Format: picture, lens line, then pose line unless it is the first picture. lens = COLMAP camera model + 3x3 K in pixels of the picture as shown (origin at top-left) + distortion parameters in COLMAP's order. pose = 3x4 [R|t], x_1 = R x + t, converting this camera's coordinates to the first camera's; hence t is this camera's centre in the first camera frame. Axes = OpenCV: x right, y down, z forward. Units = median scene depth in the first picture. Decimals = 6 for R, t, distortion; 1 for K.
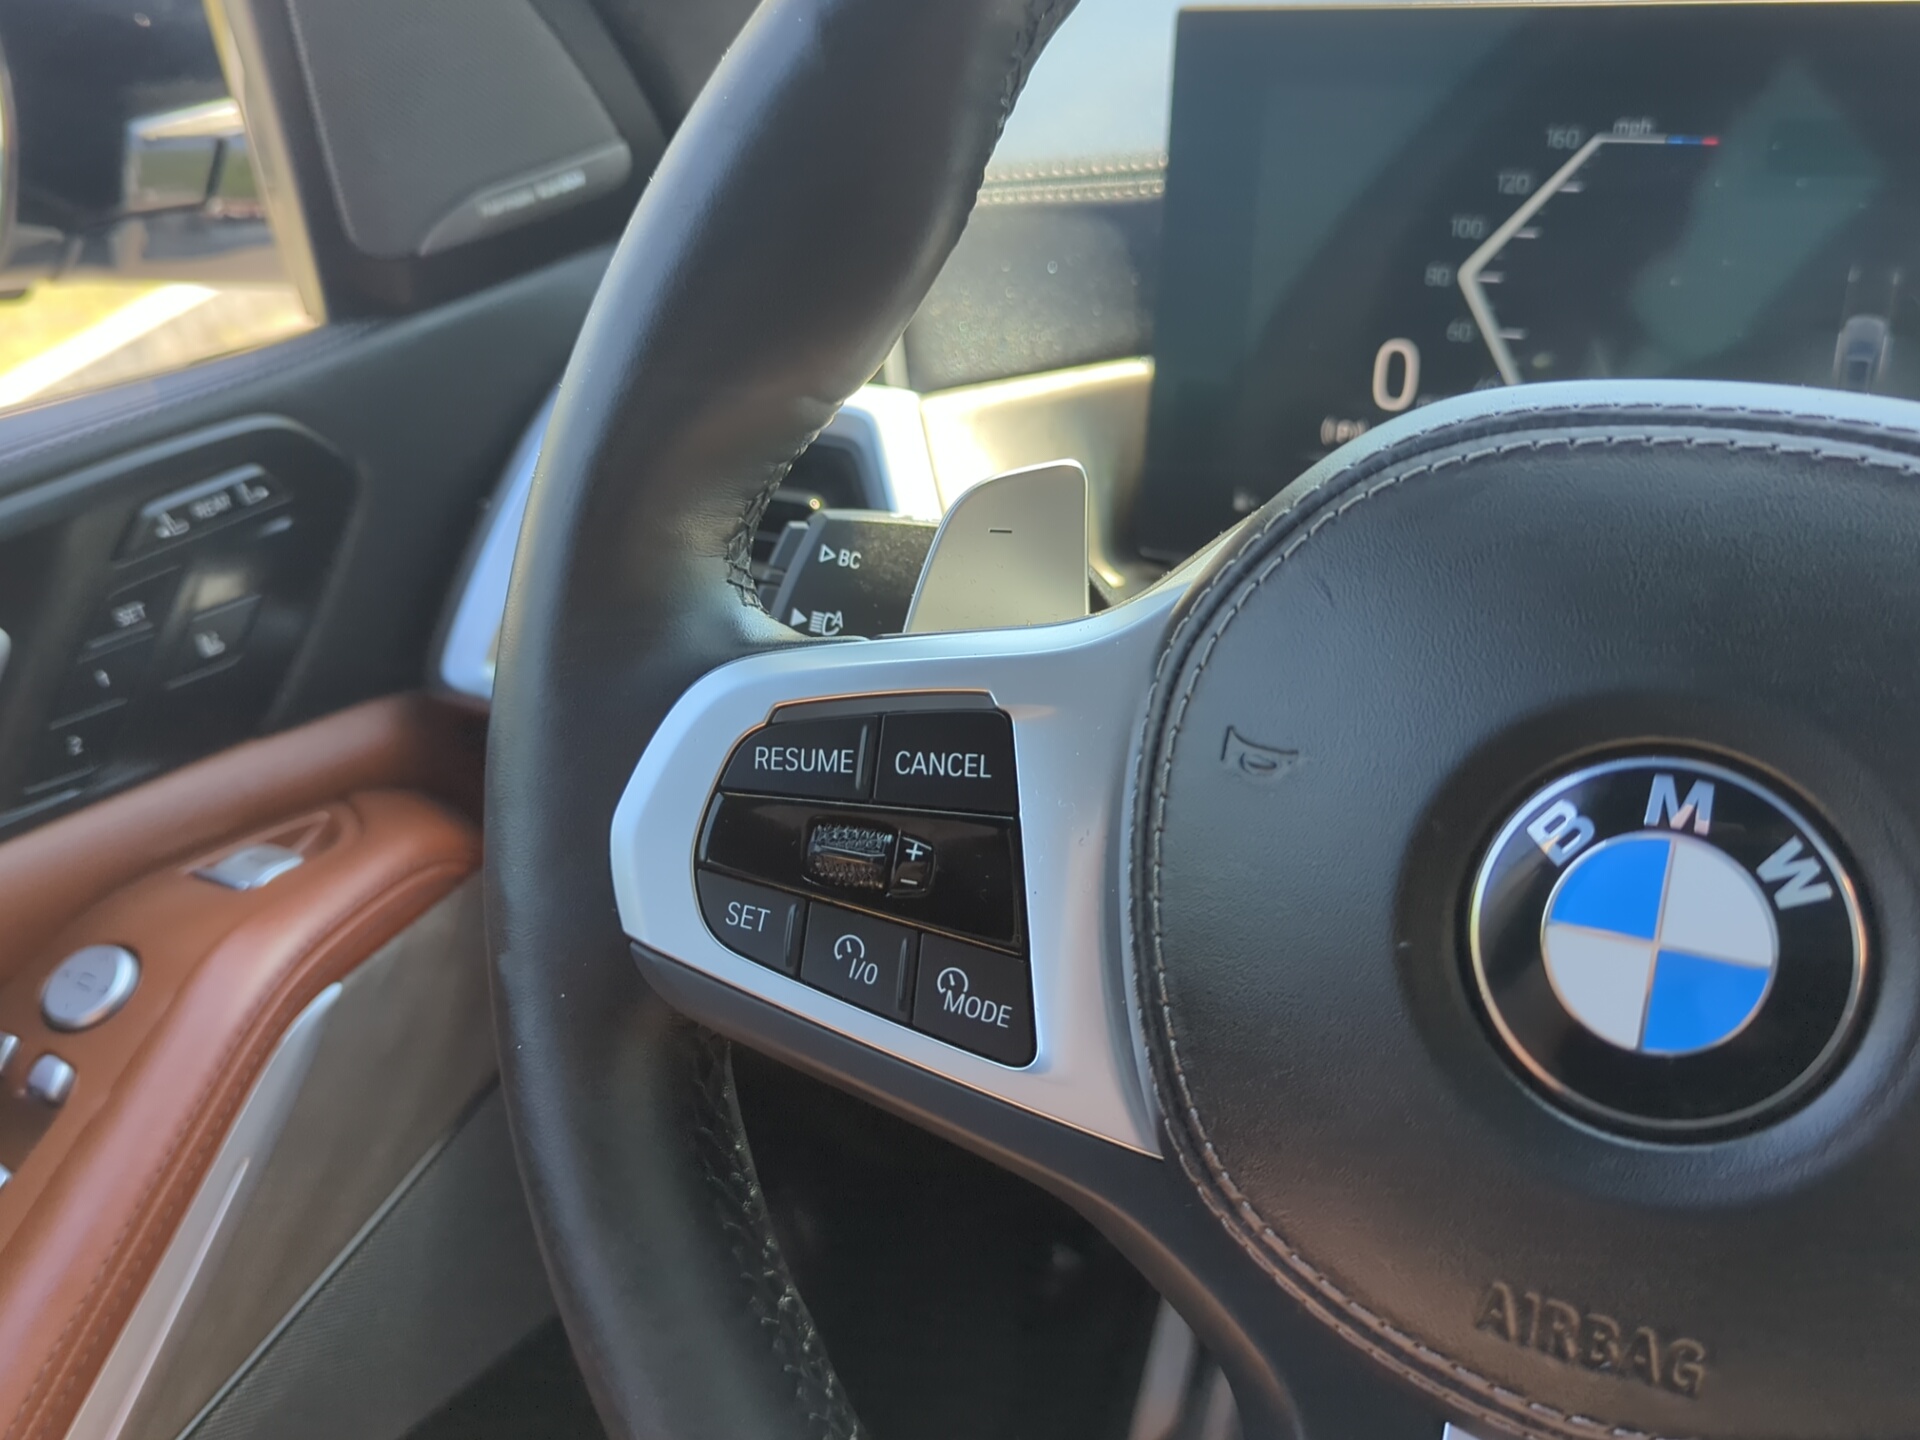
lens RADIAL K [[1847.0, 0, 989.9], [0, 1847.0, 683.4], [0, 0, 1]] dist [0.014541, 0.000000]
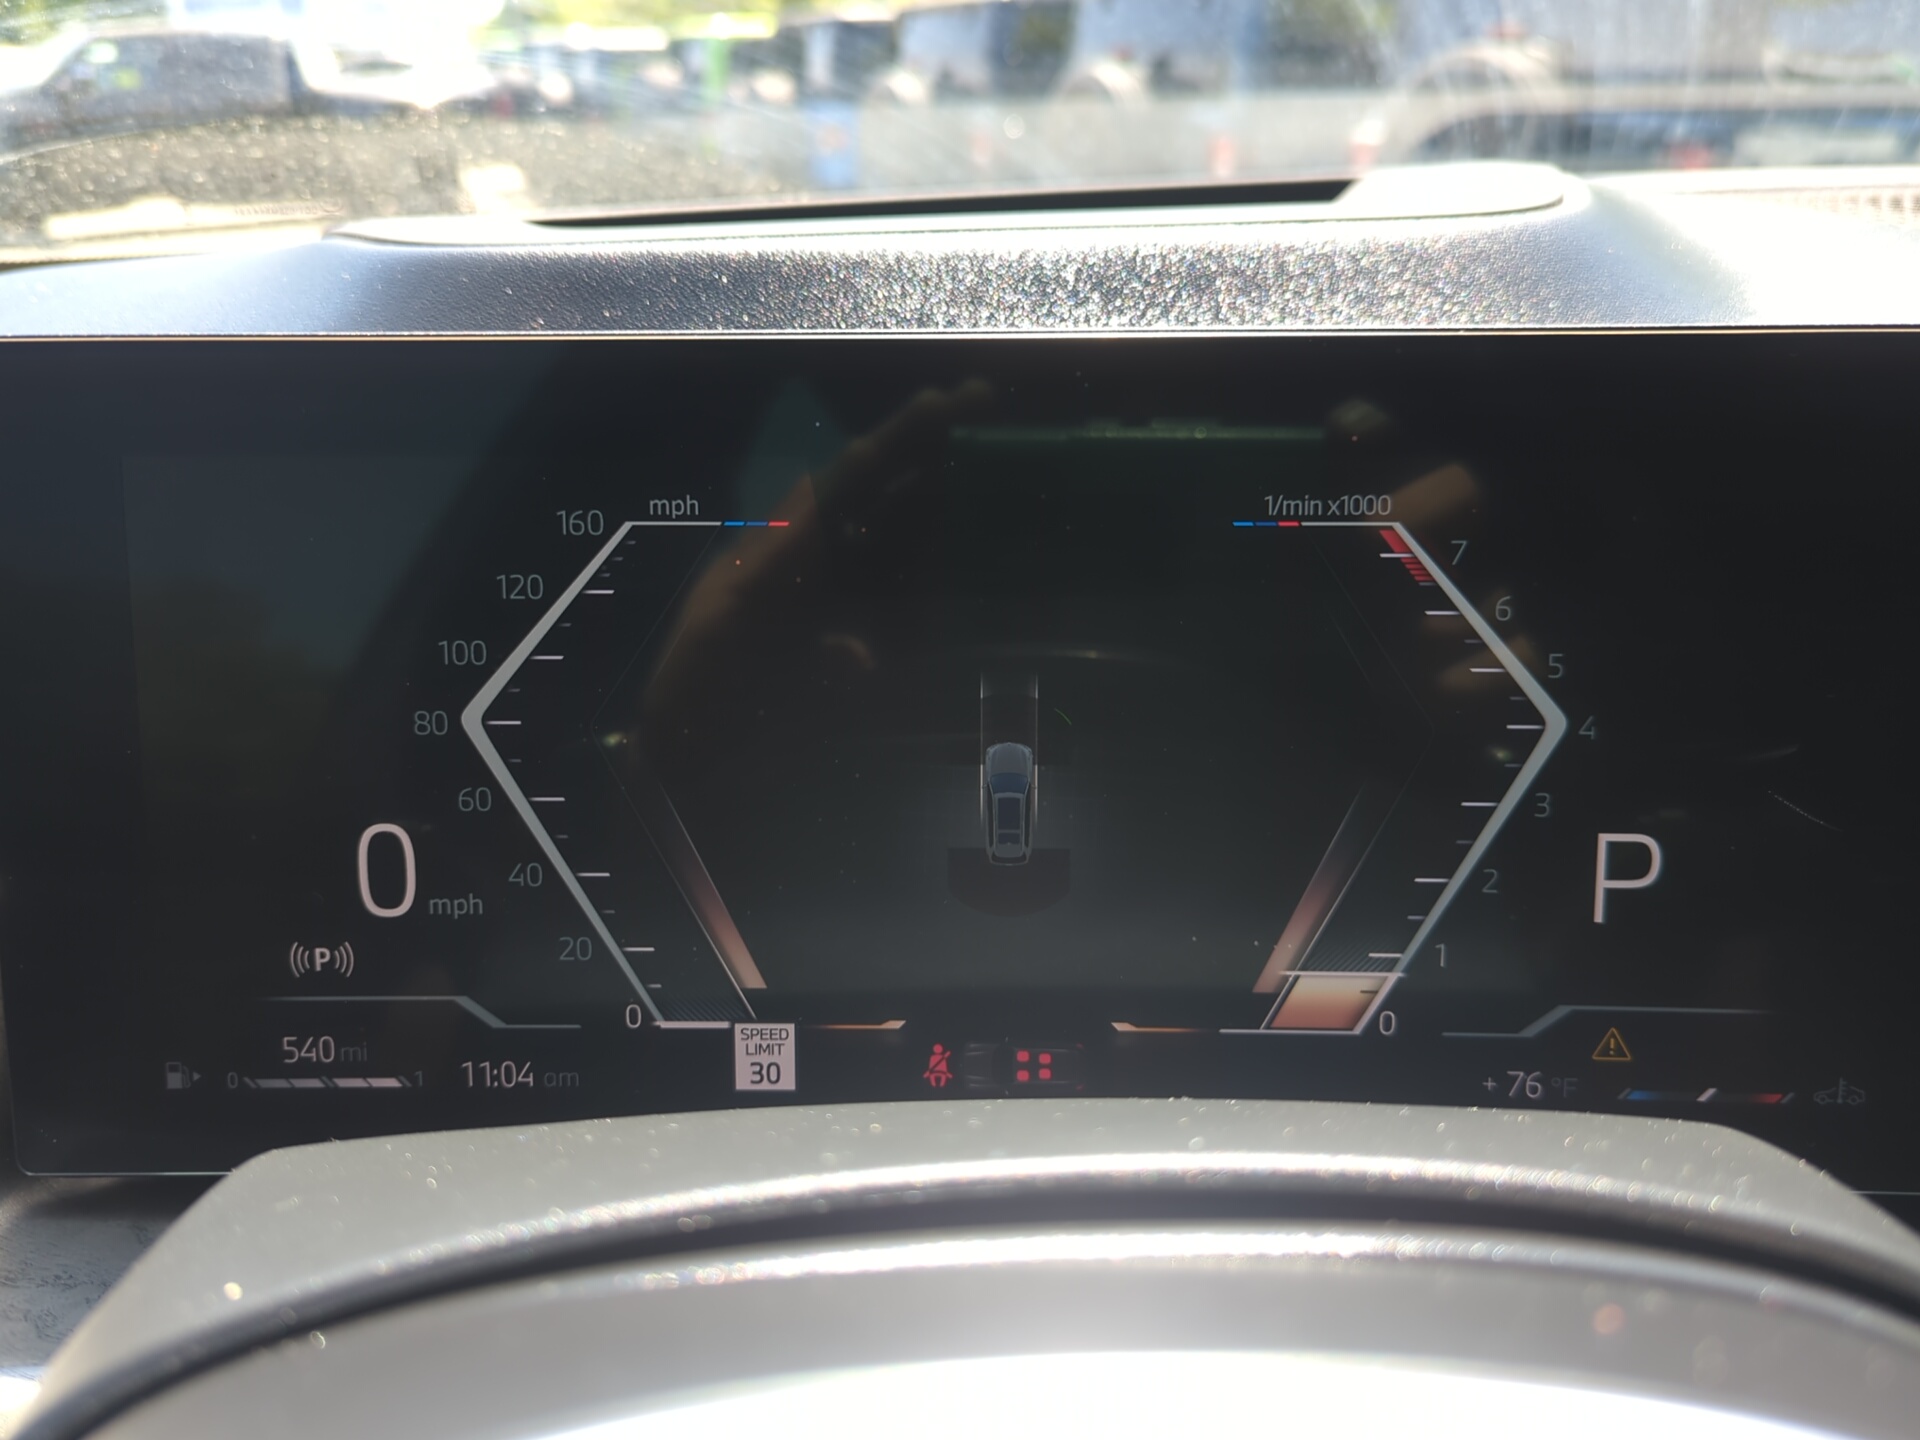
lens RADIAL K [[1555.1, 0, 962.1], [0, 1555.1, 709.1], [0, 0, 1]] dist [0.060573, -0.061334]
pose [[0.879602, -0.113218, 0.462041, 0.242665], [0.161853, 0.984546, -0.066873, -0.253409], [-0.447330, 0.133604, 0.884334, 0.655891]]
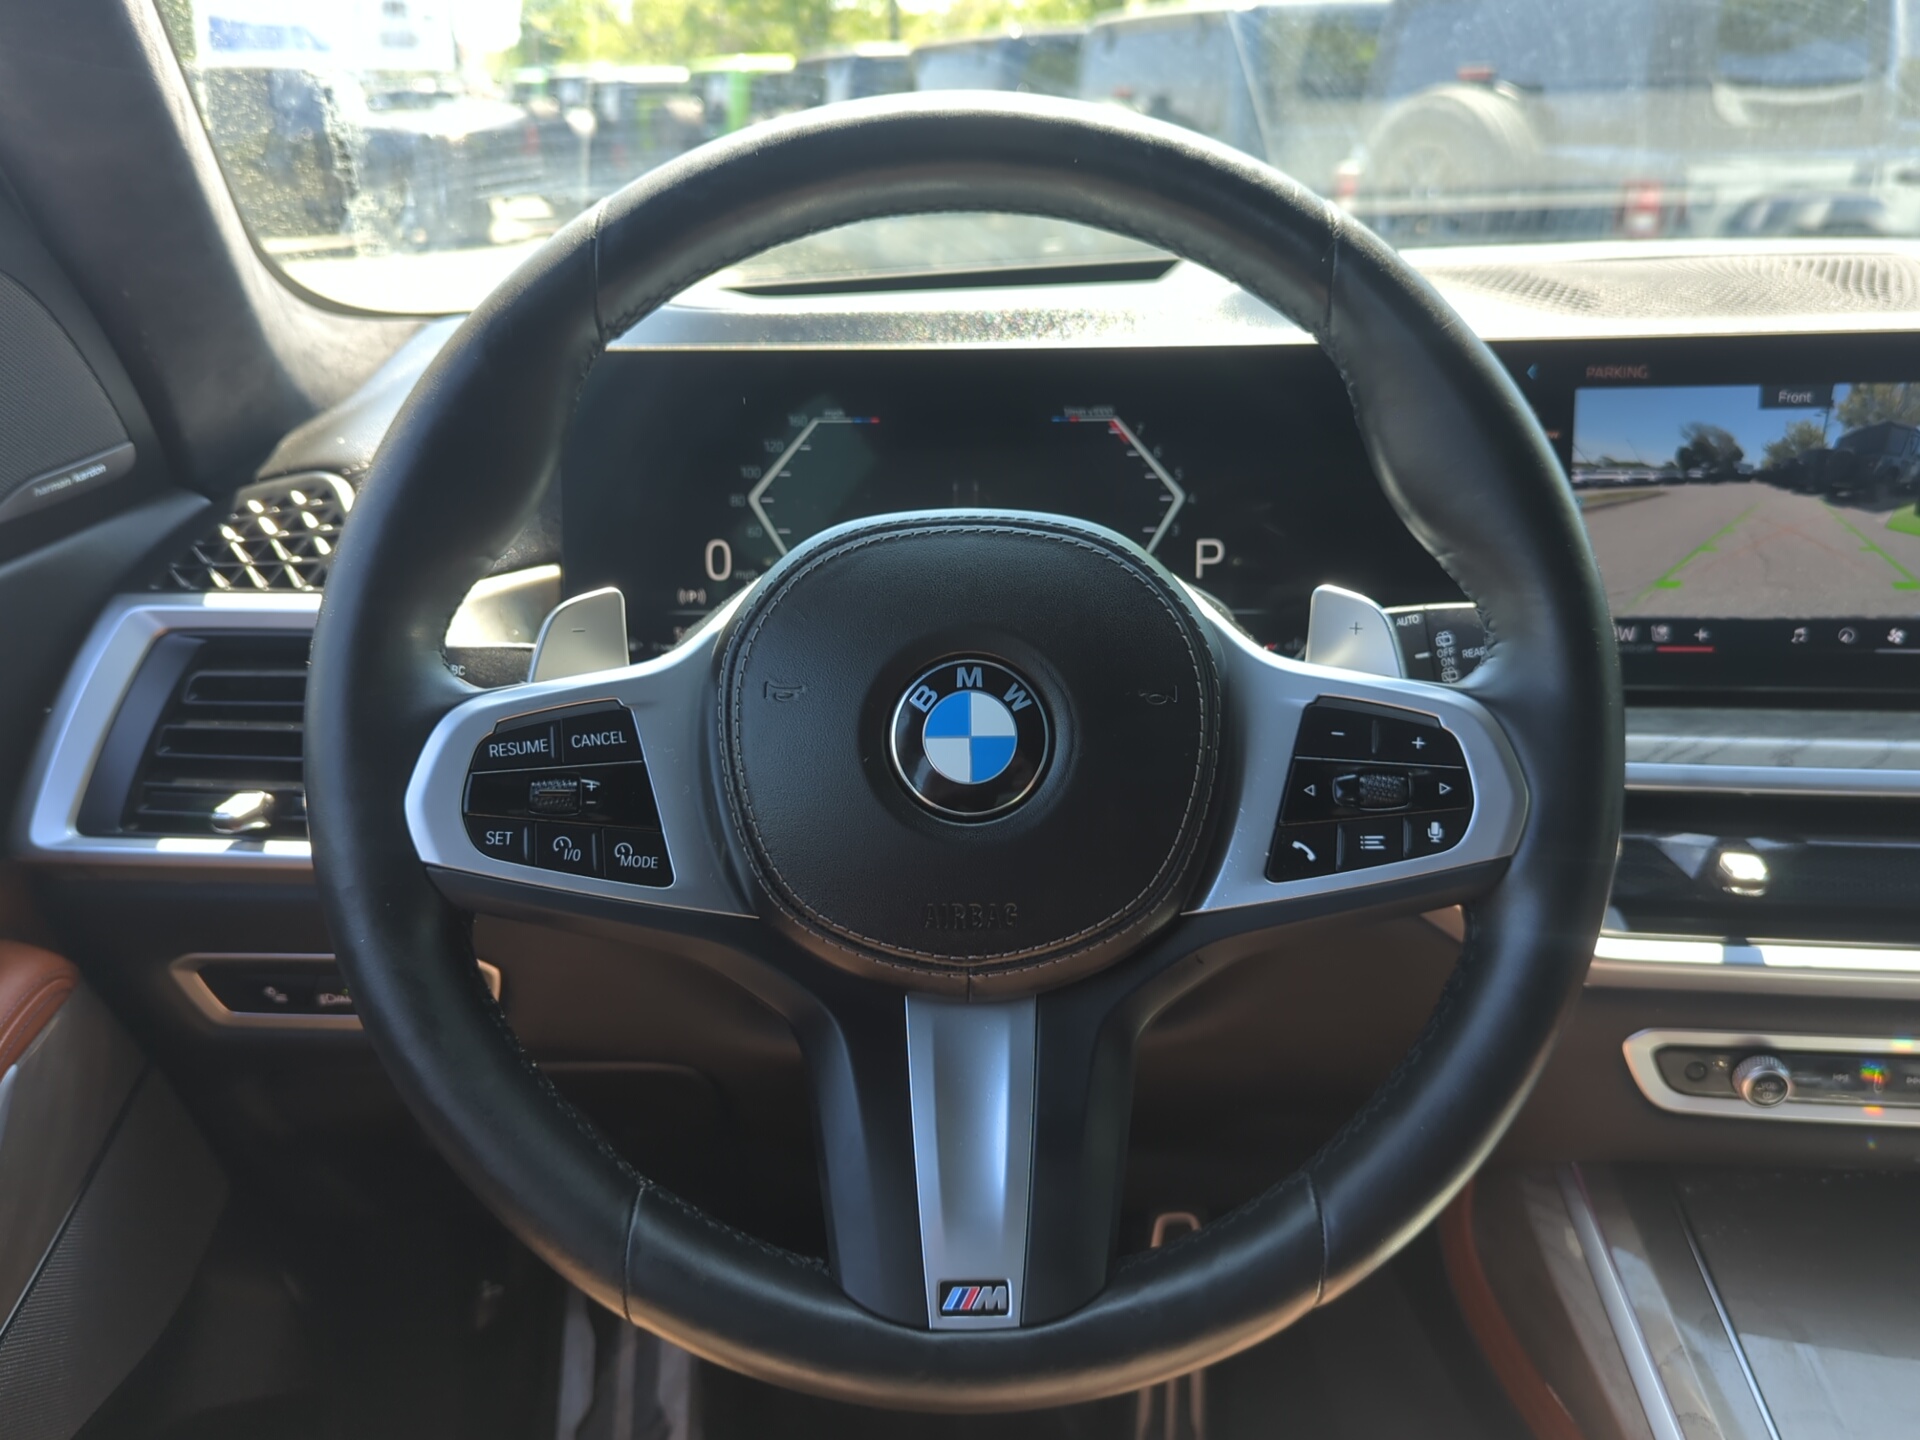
lens RADIAL K [[1555.1, 0, 981.1], [0, 1555.1, 689.5], [0, 0, 1]] dist [0.060573, -0.061334]
pose [[0.878771, -0.105662, 0.465401, -0.412369], [0.166812, 0.981678, -0.092102, 0.202897], [-0.447142, 0.158571, 0.880295, -0.575597]]
